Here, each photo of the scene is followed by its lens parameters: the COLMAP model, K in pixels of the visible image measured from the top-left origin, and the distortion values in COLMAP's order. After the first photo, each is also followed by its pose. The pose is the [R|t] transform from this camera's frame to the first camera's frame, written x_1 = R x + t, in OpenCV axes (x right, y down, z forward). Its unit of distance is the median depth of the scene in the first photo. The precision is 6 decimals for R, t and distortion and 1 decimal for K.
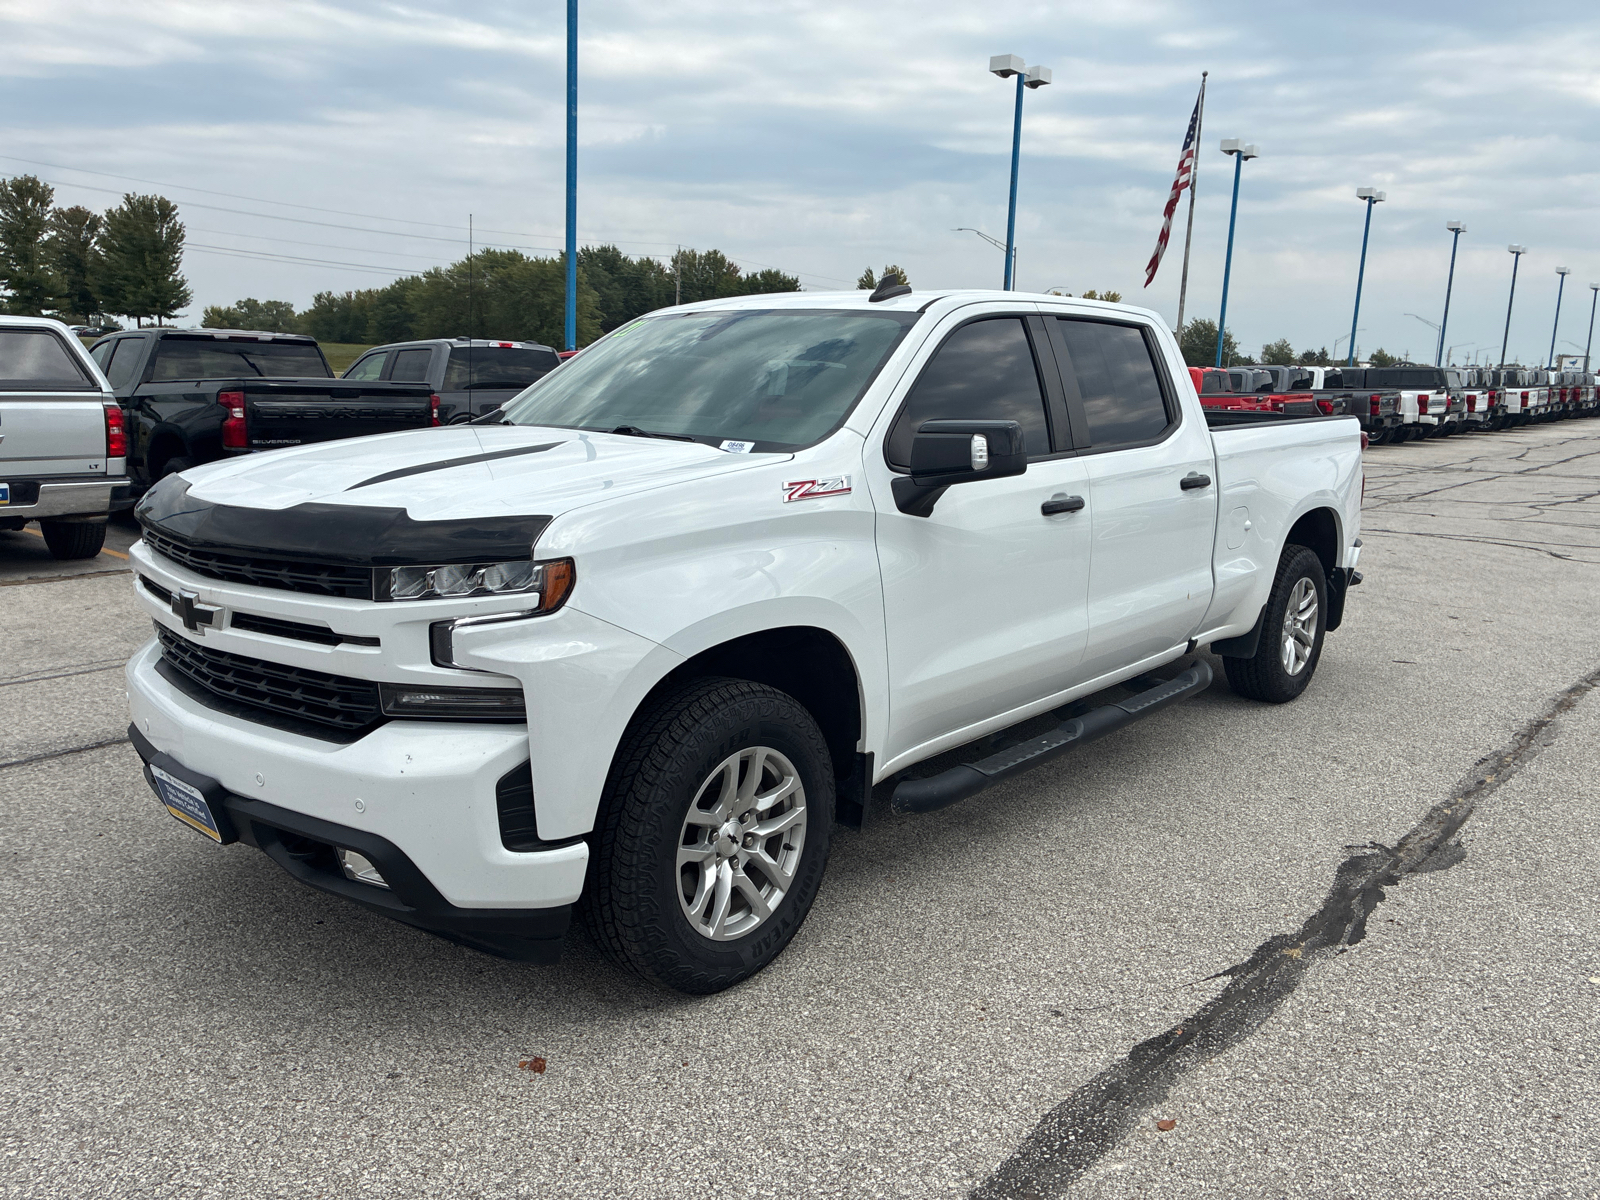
lens RADIAL K [[1209.7, 0, 800.0], [0, 1209.7, 600.0], [0, 0, 1]] dist [0.051903, -0.075878]
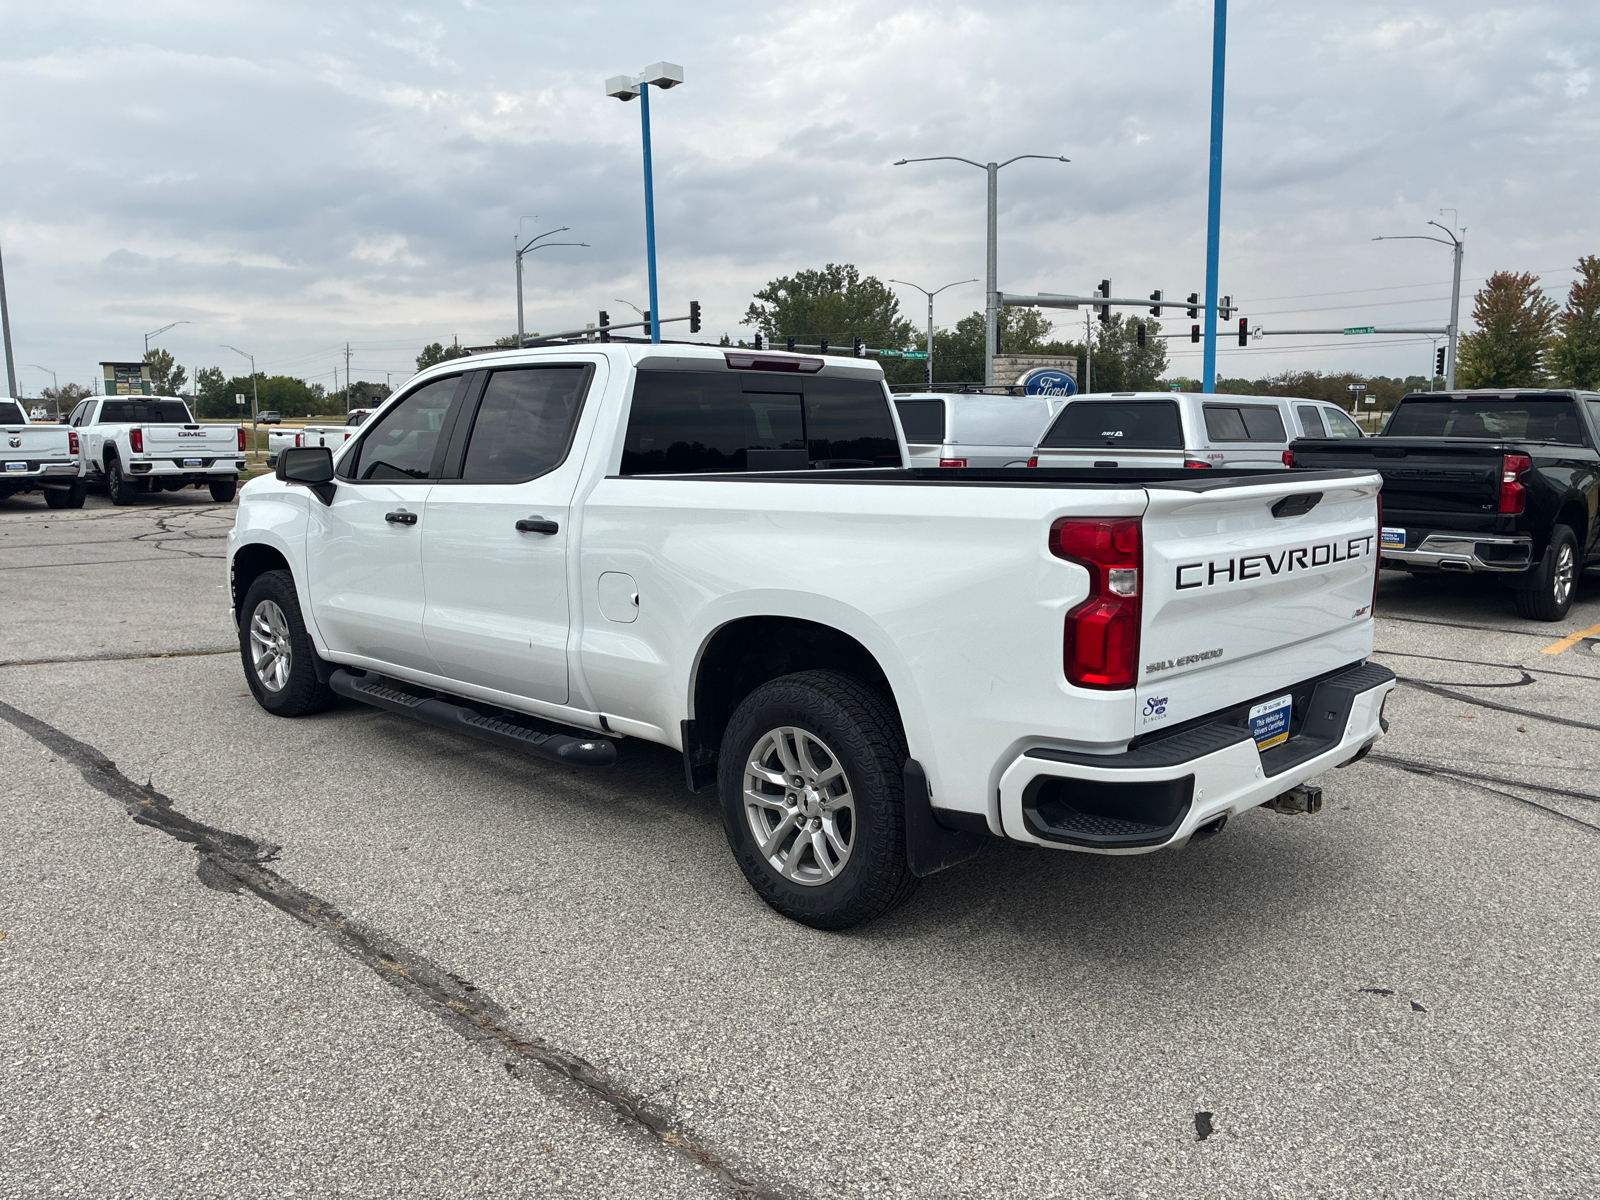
lens RADIAL K [[1211.3, 0, 806.9], [0, 1211.3, 593.0], [0, 0, 1]] dist [0.057391, -0.074714]
pose [[-0.052075, 0.116772, -0.991793, 1.452943], [-0.182437, 0.975315, 0.124411, -0.233770], [0.981838, 0.187418, -0.029486, 1.432263]]
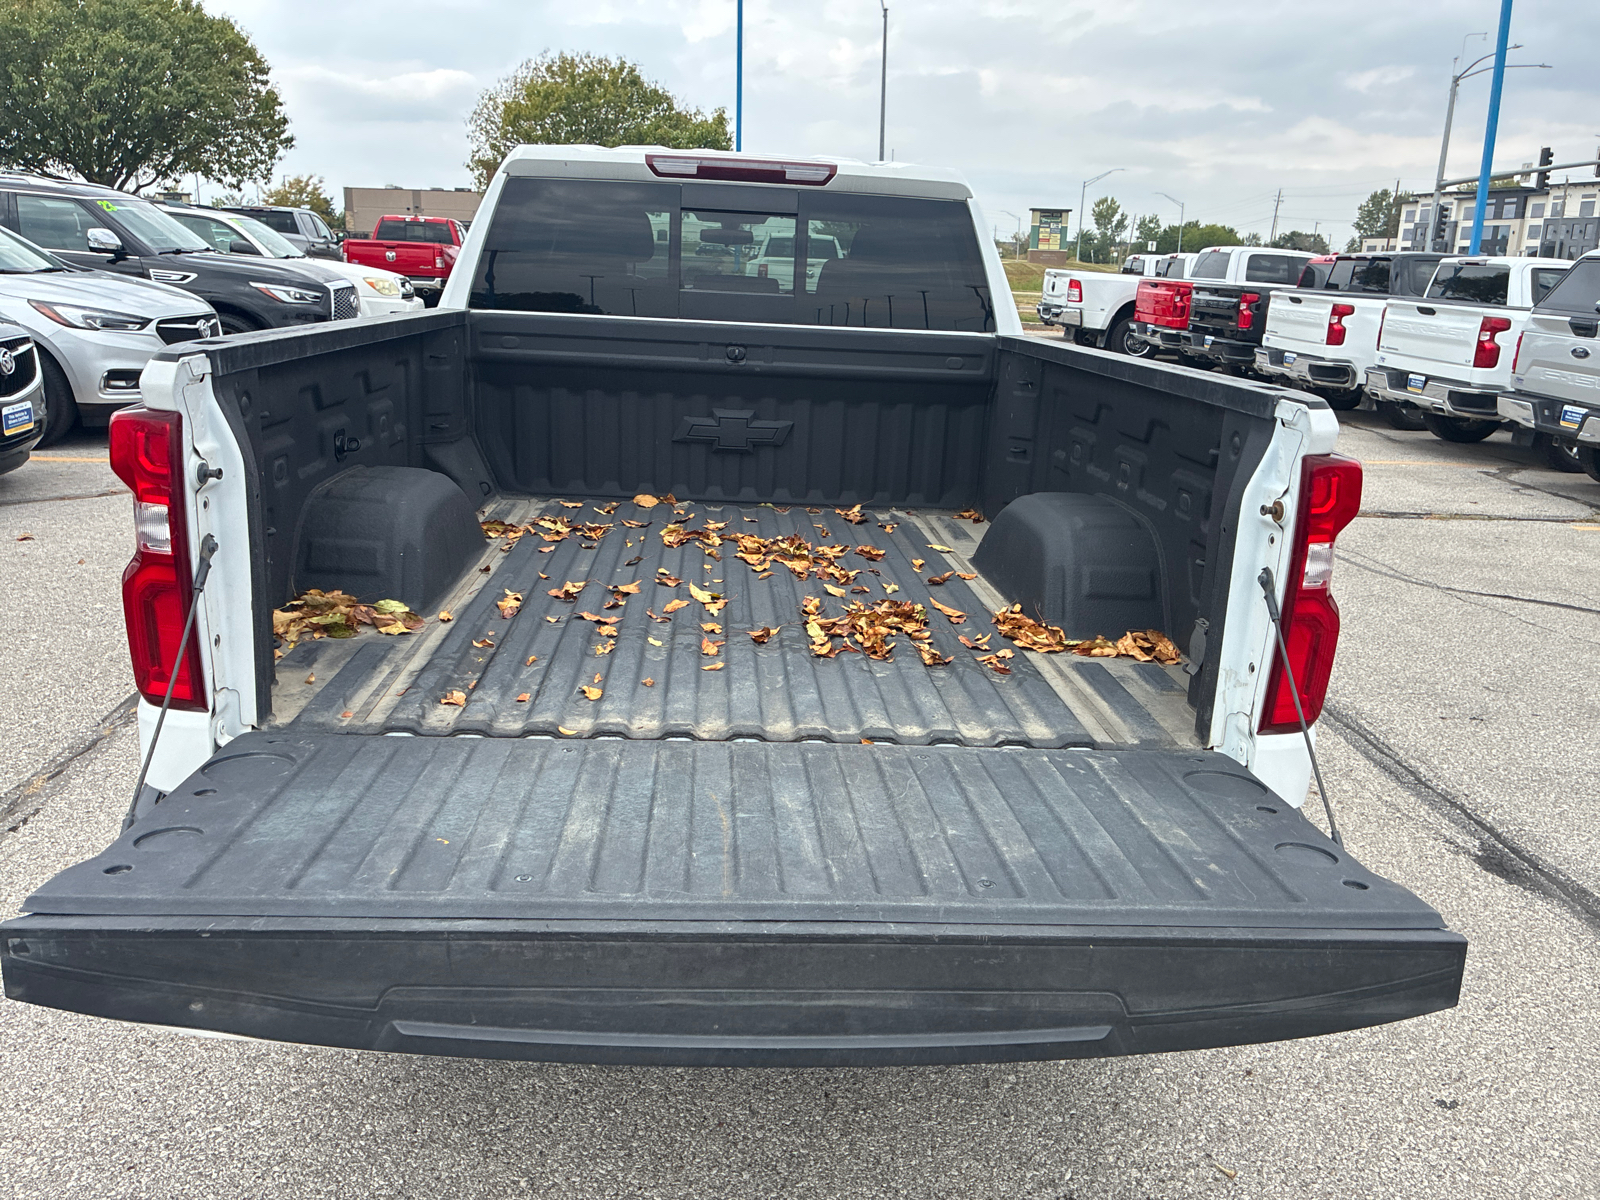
lens RADIAL K [[1209.7, 0, 800.0], [0, 1209.7, 600.0], [0, 0, 1]] dist [0.051903, -0.075878]
pose [[-0.704739, 0.143206, -0.694863, 0.859255], [-0.186198, 0.907750, 0.375925, -0.354878], [0.684597, 0.394312, -0.613063, 1.999138]]
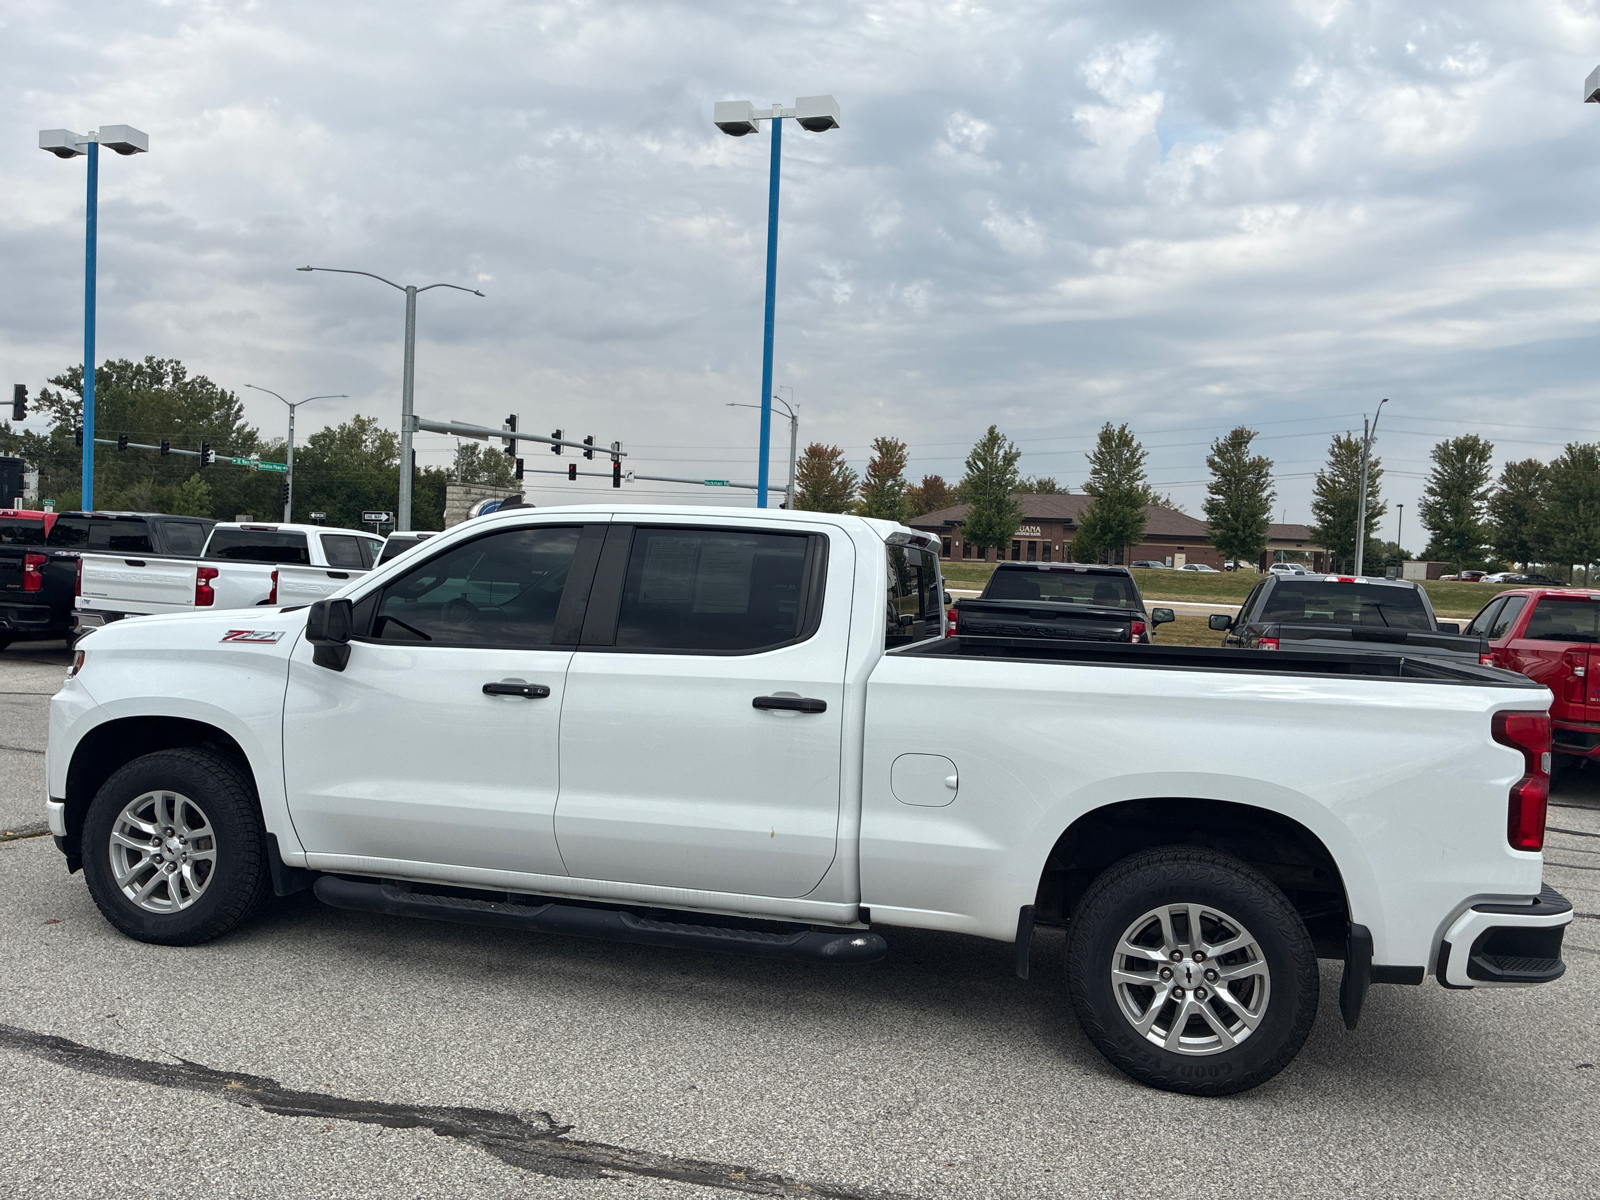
lens RADIAL K [[1216.4, 0, 805.2], [0, 1216.4, 617.0], [0, 0, 1]] dist [0.049067, -0.076093]
pose [[0.459687, 0.038186, -0.887260, 1.274011], [-0.202009, 0.977381, -0.062595, -0.122095], [0.864801, 0.208008, 0.457003, 0.683845]]
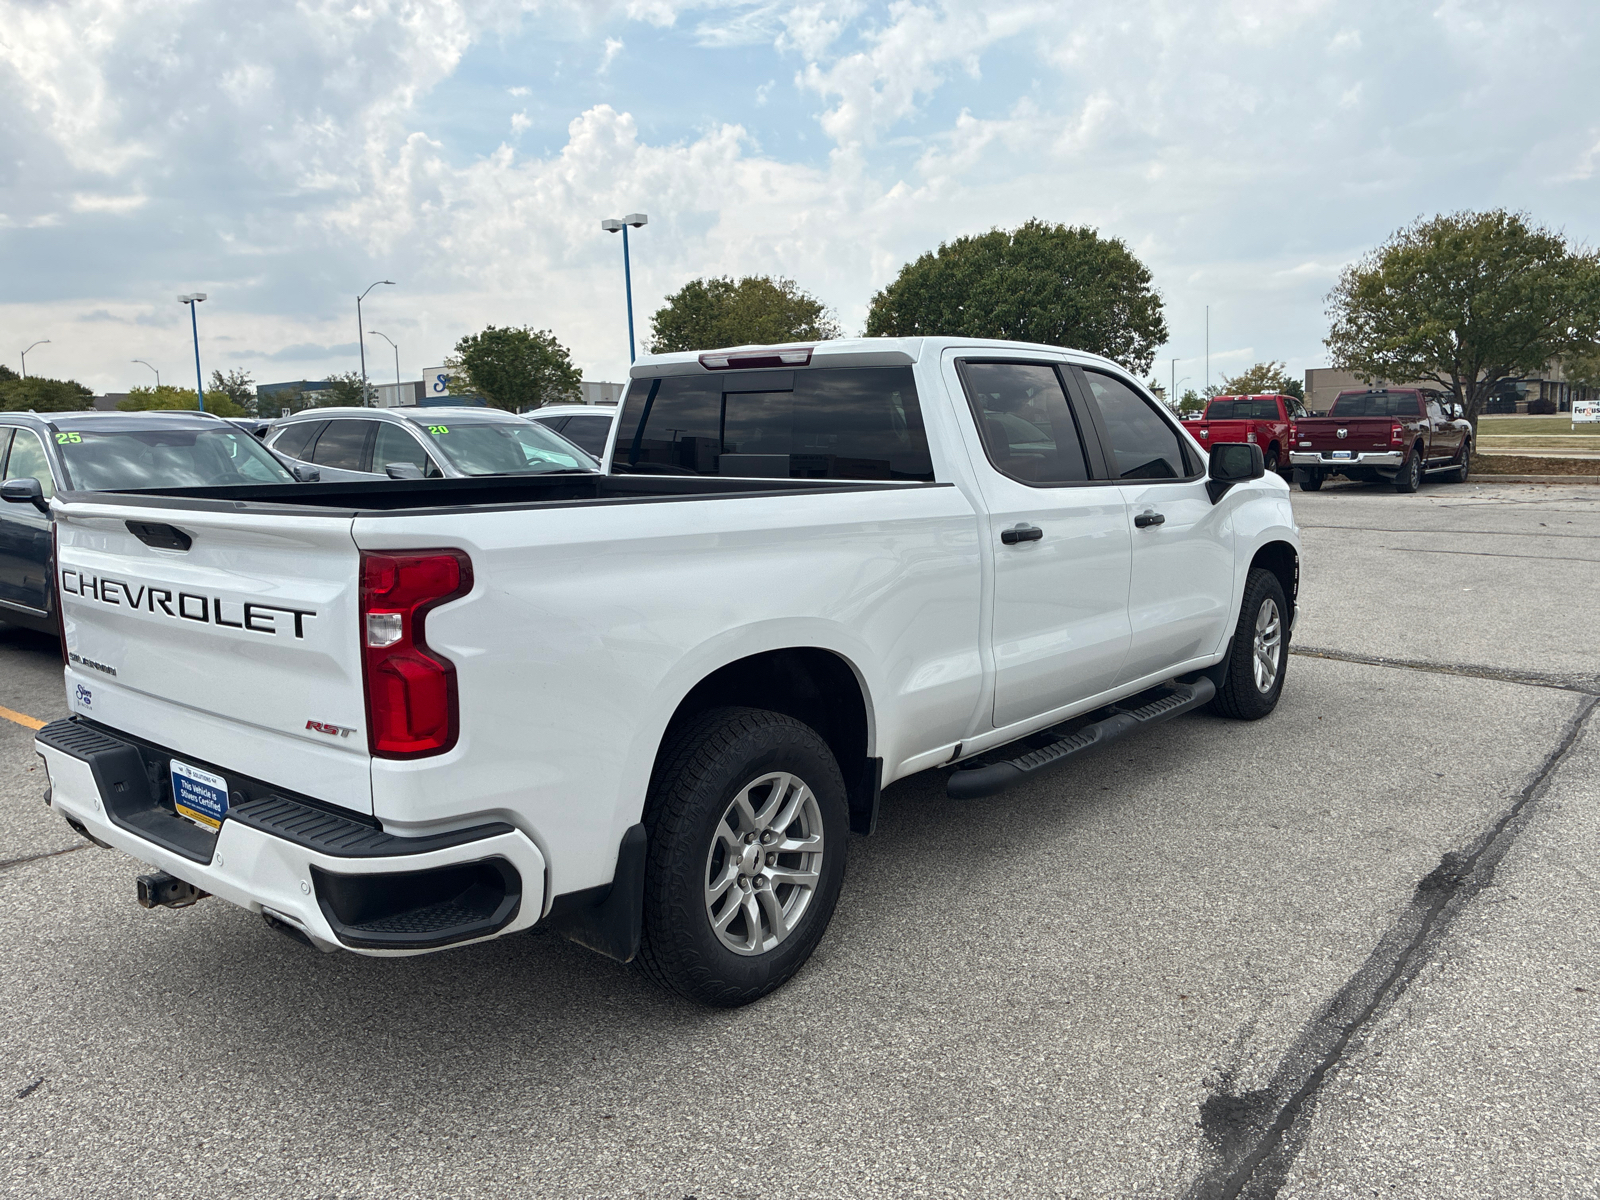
lens RADIAL K [[1215.9, 0, 796.4], [0, 1215.9, 601.6], [0, 0, 1]] dist [0.076152, -0.101084]
pose [[-0.999543, 0.000241, -0.030227, 0.242604], [-0.009474, 0.947080, 0.320859, -0.444577], [0.028705, 0.320998, -0.946645, 2.422677]]
